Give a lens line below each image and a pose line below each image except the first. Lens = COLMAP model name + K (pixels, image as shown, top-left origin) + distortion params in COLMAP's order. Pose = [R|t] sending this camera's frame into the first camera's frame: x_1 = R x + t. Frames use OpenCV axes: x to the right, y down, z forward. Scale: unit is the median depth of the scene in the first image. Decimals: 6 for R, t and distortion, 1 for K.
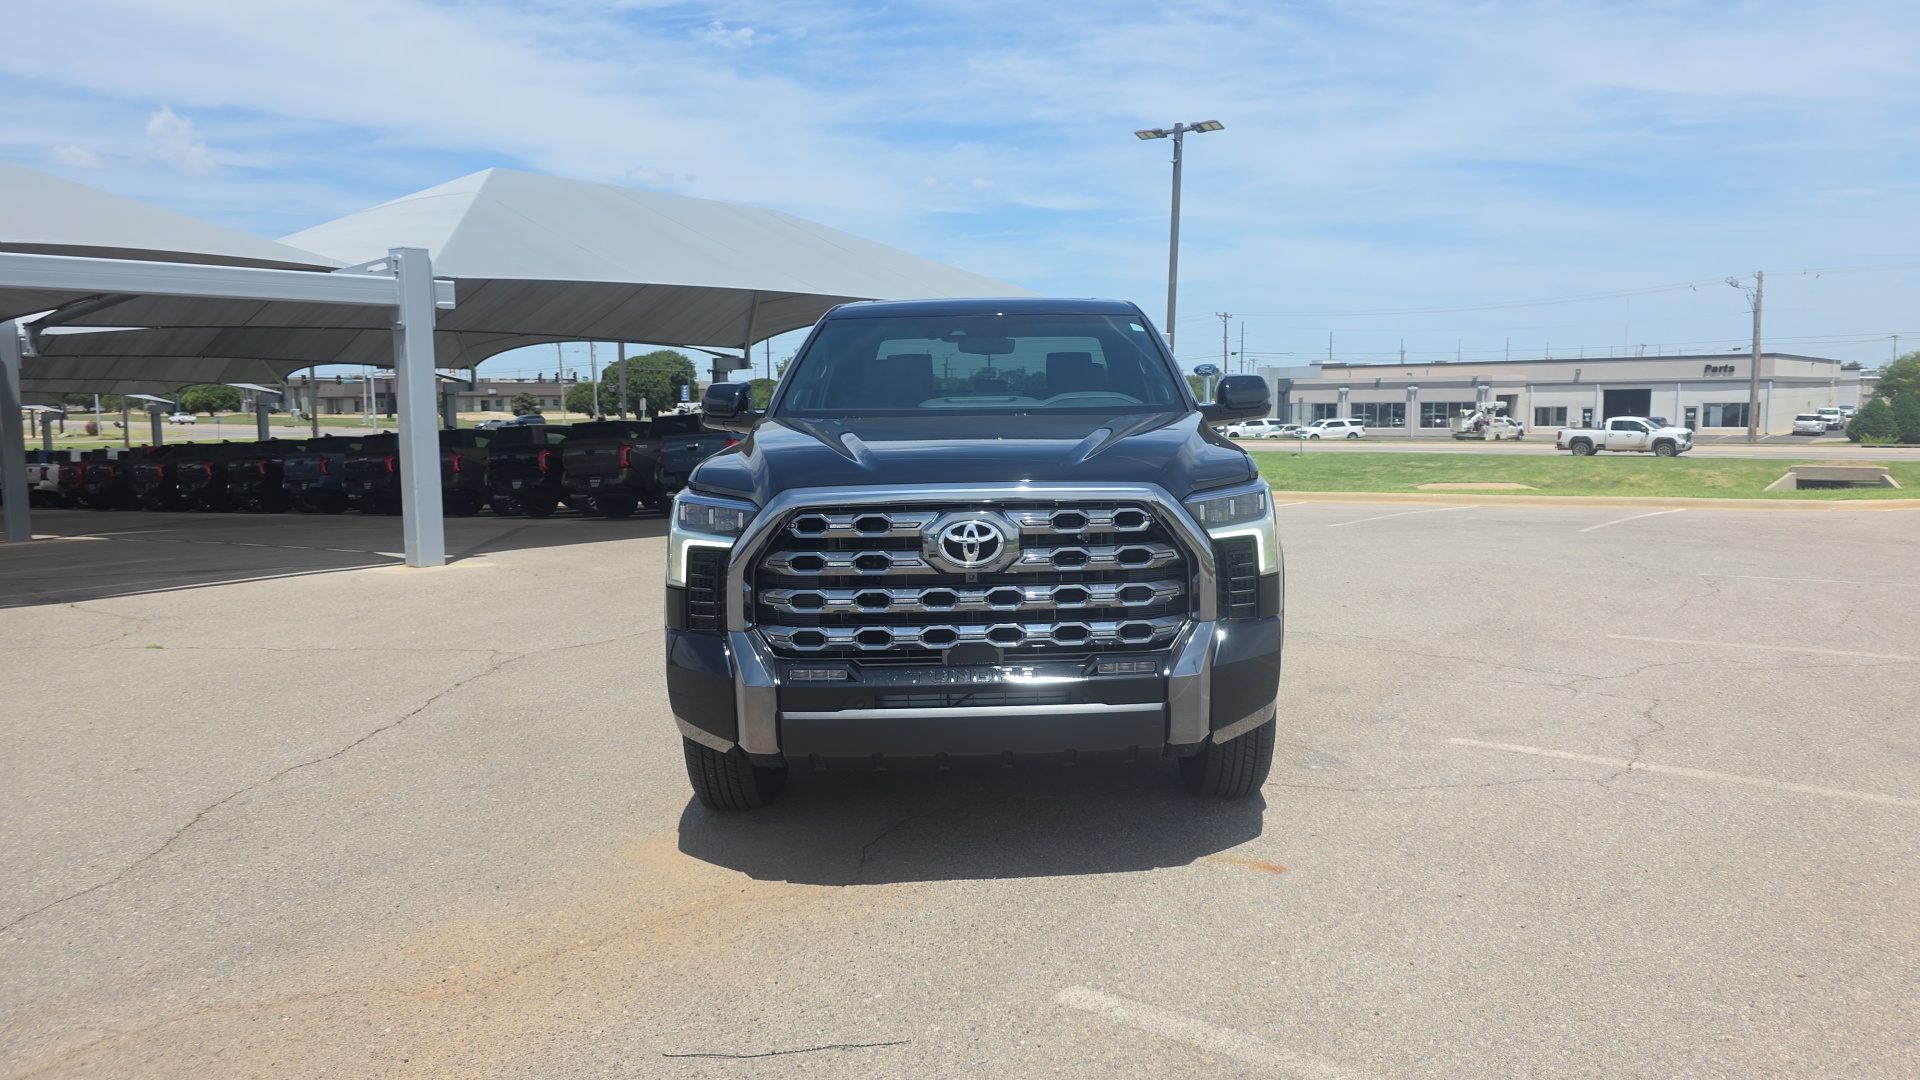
lens RADIAL K [[1322.7, 0, 1026.9], [0, 1322.7, 556.8], [0, 0, 1]] dist [0.042618, -0.041579]
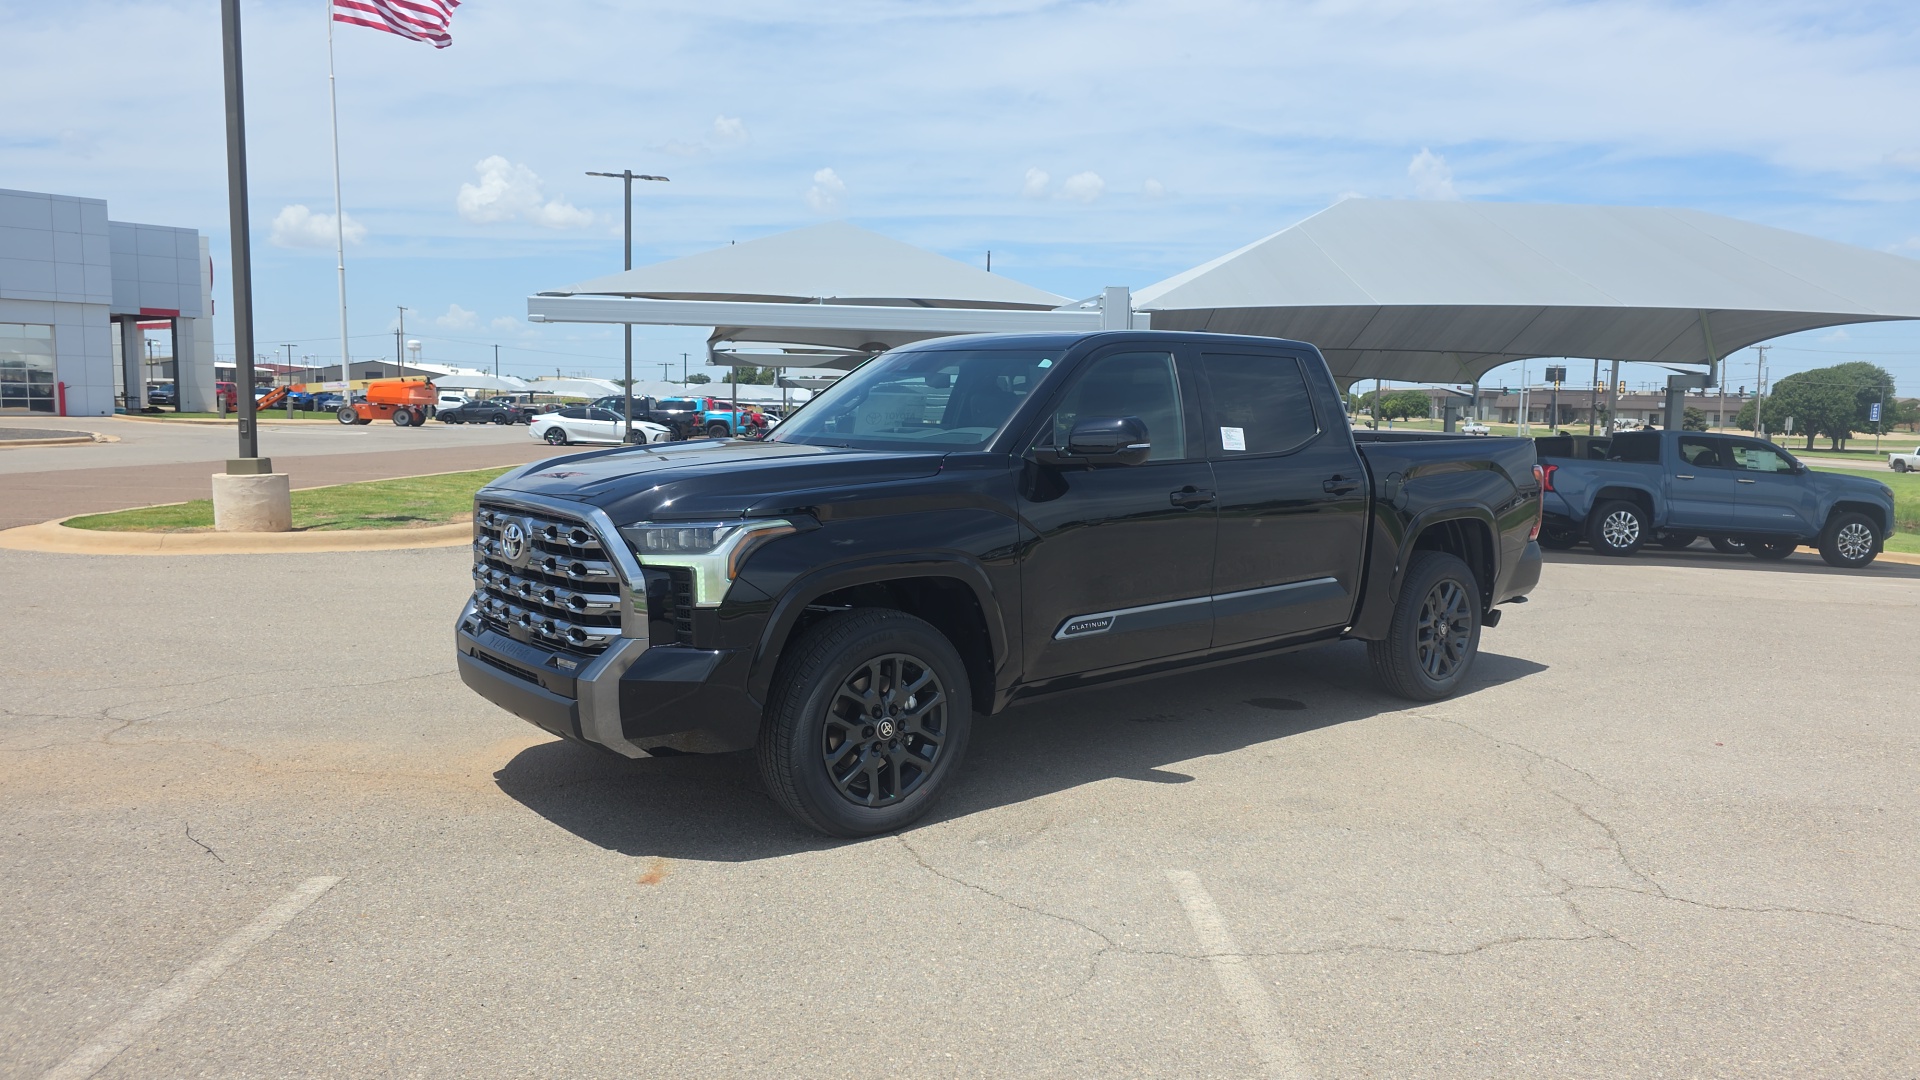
lens RADIAL K [[1322.7, 0, 967.4], [0, 1322.7, 533.5], [0, 0, 1]] dist [0.042618, -0.041579]
pose [[0.625860, 0.101013, -0.773367, 0.140866], [-0.120411, 0.992203, 0.032152, -0.013015], [0.770585, 0.072999, 0.633143, 0.061918]]
